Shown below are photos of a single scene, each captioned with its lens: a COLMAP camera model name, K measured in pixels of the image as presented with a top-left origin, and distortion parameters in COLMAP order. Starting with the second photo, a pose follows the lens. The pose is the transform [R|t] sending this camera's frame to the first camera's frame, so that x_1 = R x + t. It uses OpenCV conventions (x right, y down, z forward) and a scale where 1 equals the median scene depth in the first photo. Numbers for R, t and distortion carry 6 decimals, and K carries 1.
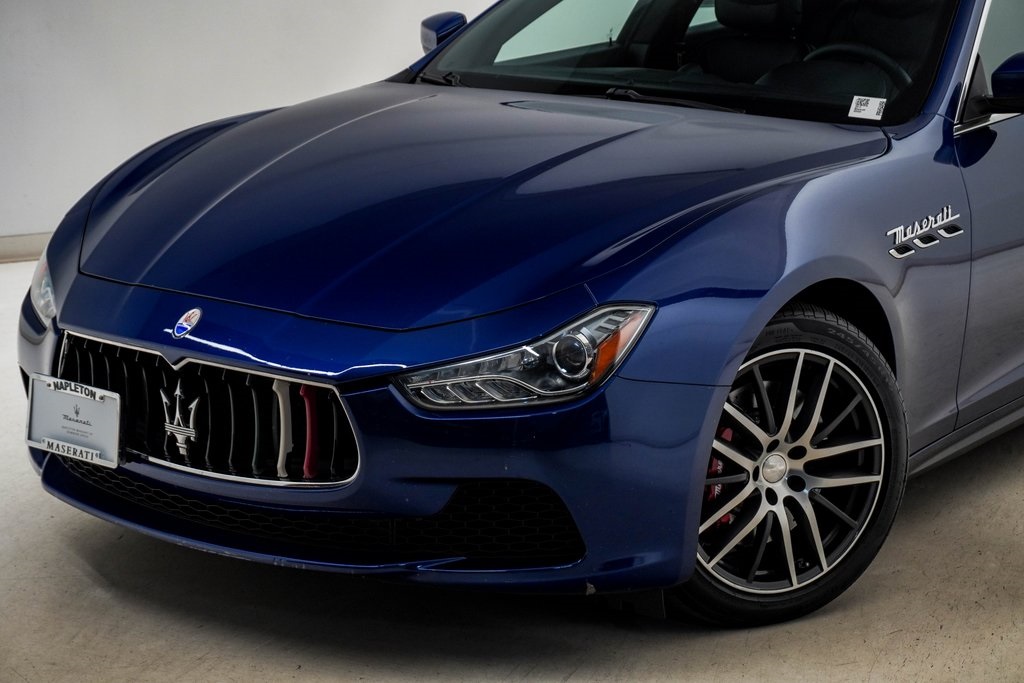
lens RADIAL K [[2171.9, 0, 512.9], [0, 2171.9, 346.0], [0, 0, 1]] dist [-0.000077, 0.000000]
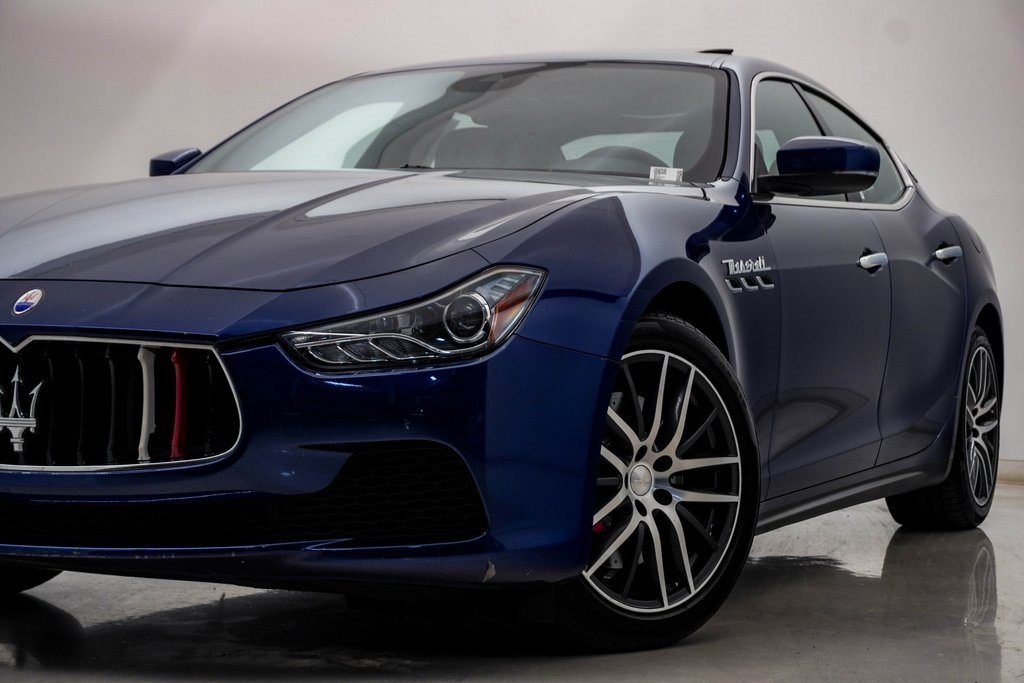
lens RADIAL K [[2171.9, 0, 523.2], [0, 2171.9, 342.7], [0, 0, 1]] dist [-0.000077, 0.000000]
pose [[0.968861, 0.009606, 0.247418, -0.167222], [0.044952, 0.975818, -0.213912, 0.200244], [-0.243490, 0.218373, 0.945000, 0.097949]]
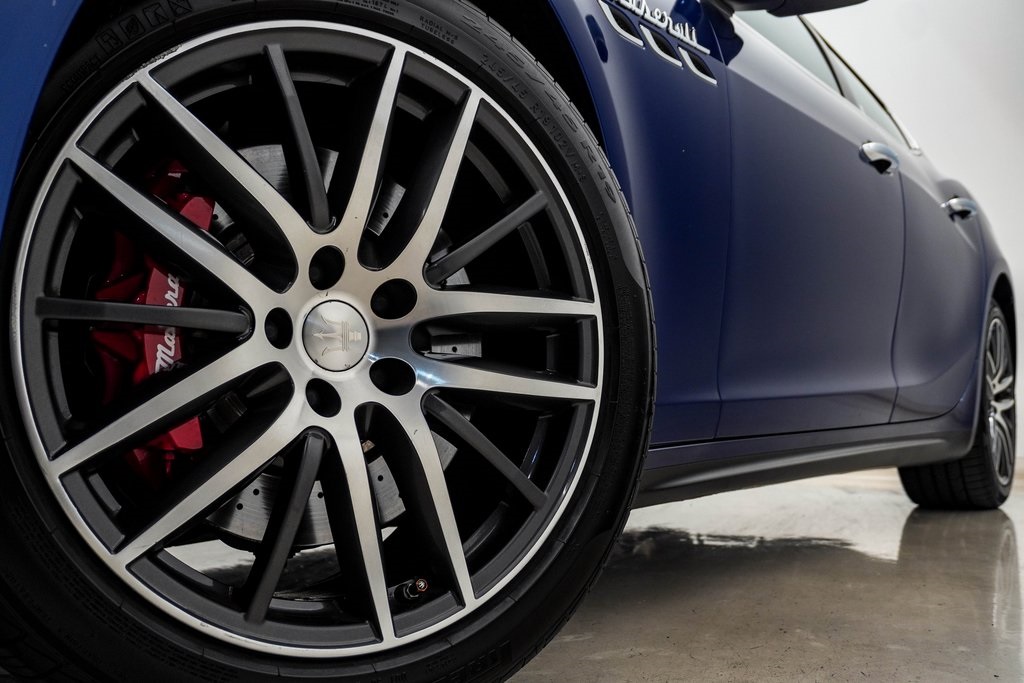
lens RADIAL K [[1100.6, 0, 507.7], [0, 1100.6, 343.4], [0, 0, 1]] dist [-0.019616, 0.000000]
pose [[0.996189, 0.011238, 0.086491, 0.135222], [0.014889, 0.955193, -0.295609, 0.119507], [-0.085938, 0.295771, 0.951386, 0.806602]]
